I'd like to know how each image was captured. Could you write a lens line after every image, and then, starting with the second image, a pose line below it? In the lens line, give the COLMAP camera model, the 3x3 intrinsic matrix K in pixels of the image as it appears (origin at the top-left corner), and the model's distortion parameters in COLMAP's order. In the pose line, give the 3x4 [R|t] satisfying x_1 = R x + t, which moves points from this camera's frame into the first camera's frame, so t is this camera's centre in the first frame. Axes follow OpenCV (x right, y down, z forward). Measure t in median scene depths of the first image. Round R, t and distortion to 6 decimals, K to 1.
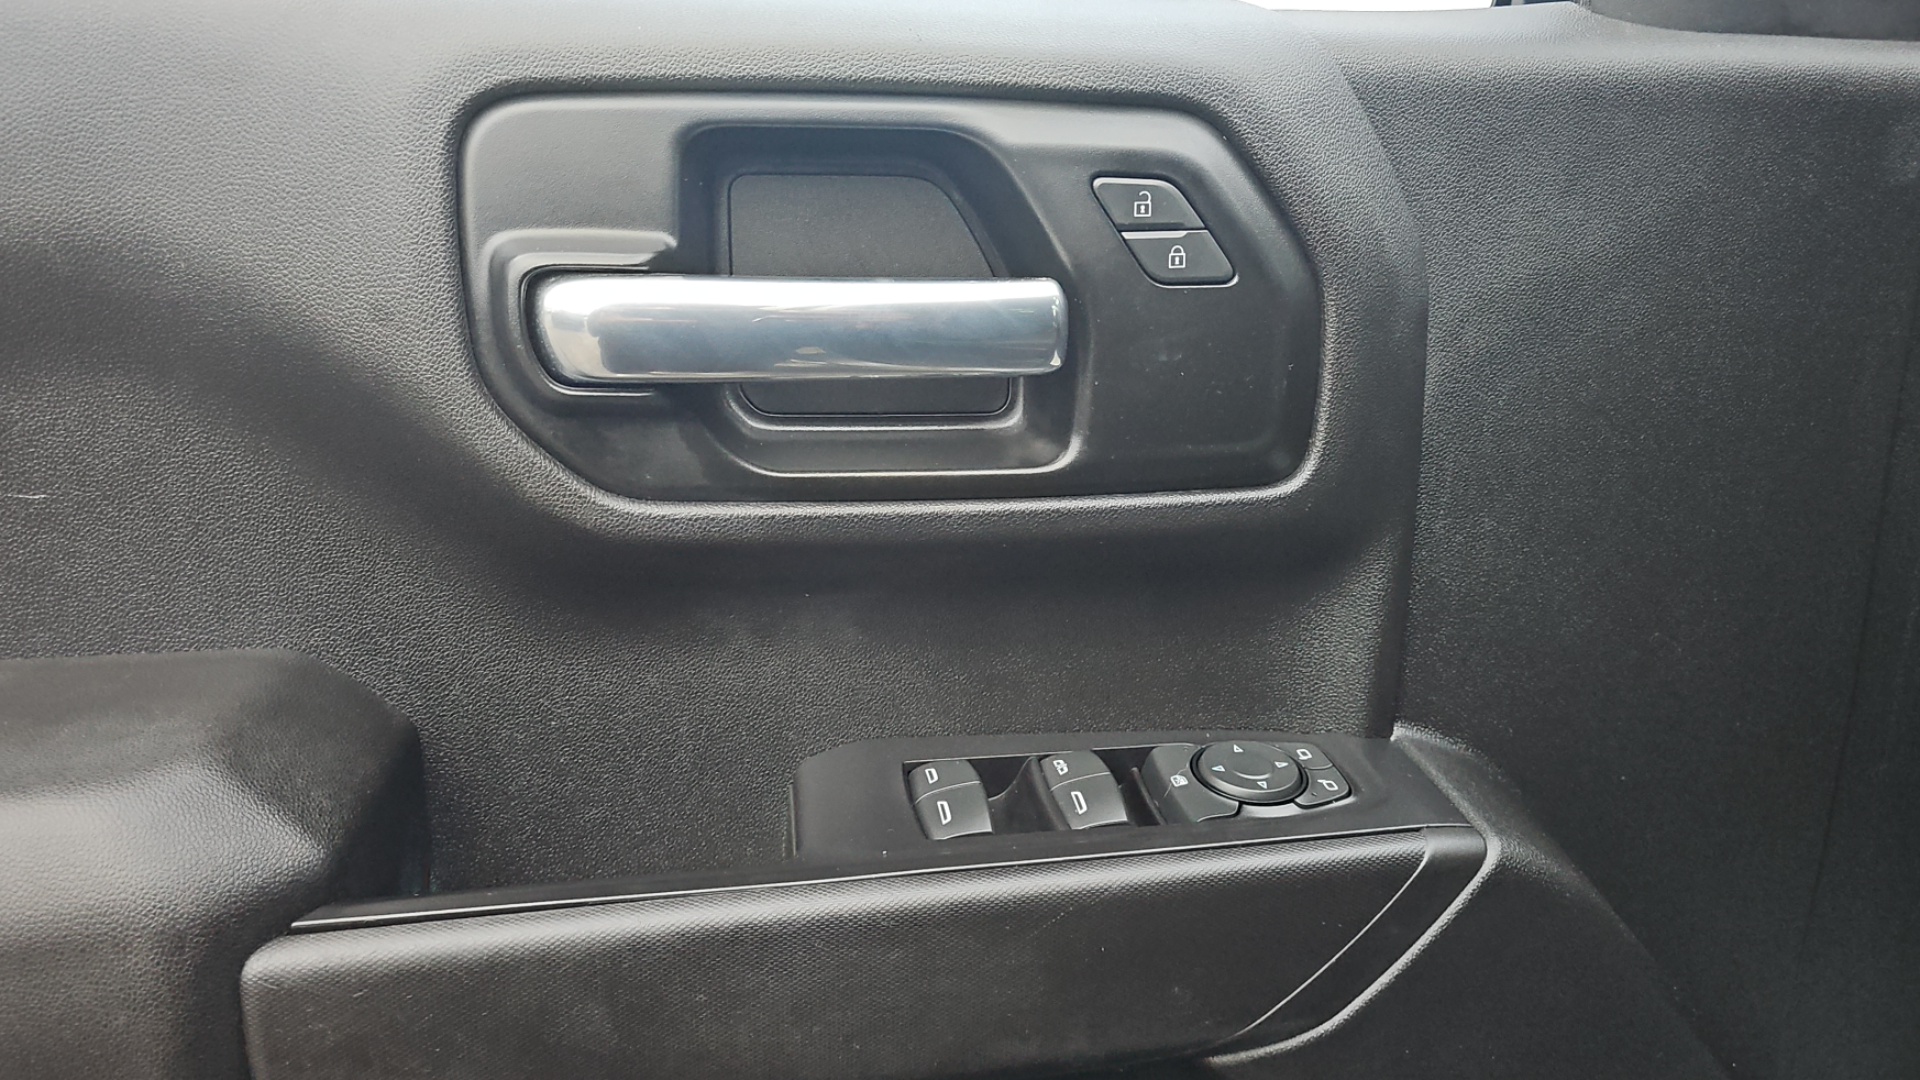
lens RADIAL K [[1400.6, 0, 955.1], [0, 1400.6, 532.1], [0, 0, 1]] dist [0.063231, -0.068892]
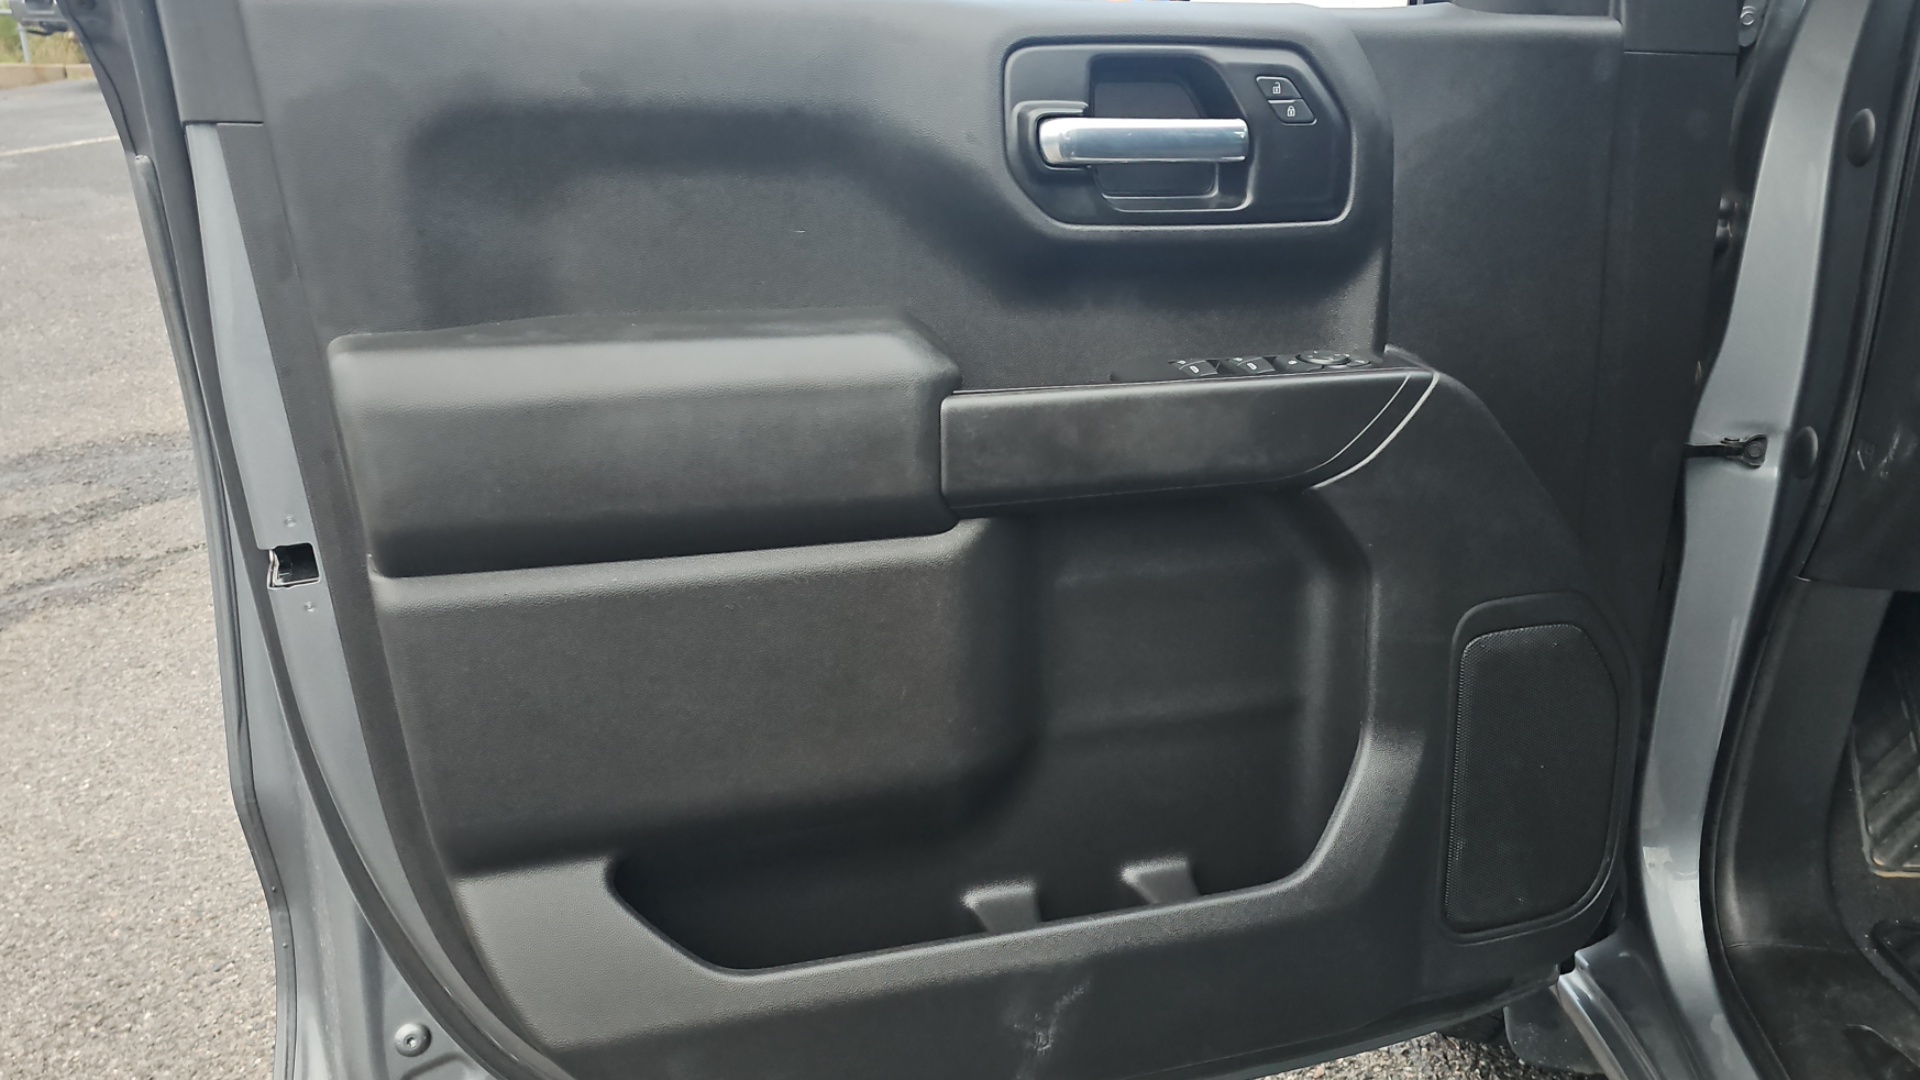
lens RADIAL K [[1400.6, 0, 972.3], [0, 1400.6, 559.3], [0, 0, 1]] dist [0.063231, -0.068892]
pose [[0.995769, -0.049575, 0.077367, -0.577564], [0.050895, 0.998589, -0.015172, 0.546444], [-0.076506, 0.019046, 0.996887, -1.253947]]
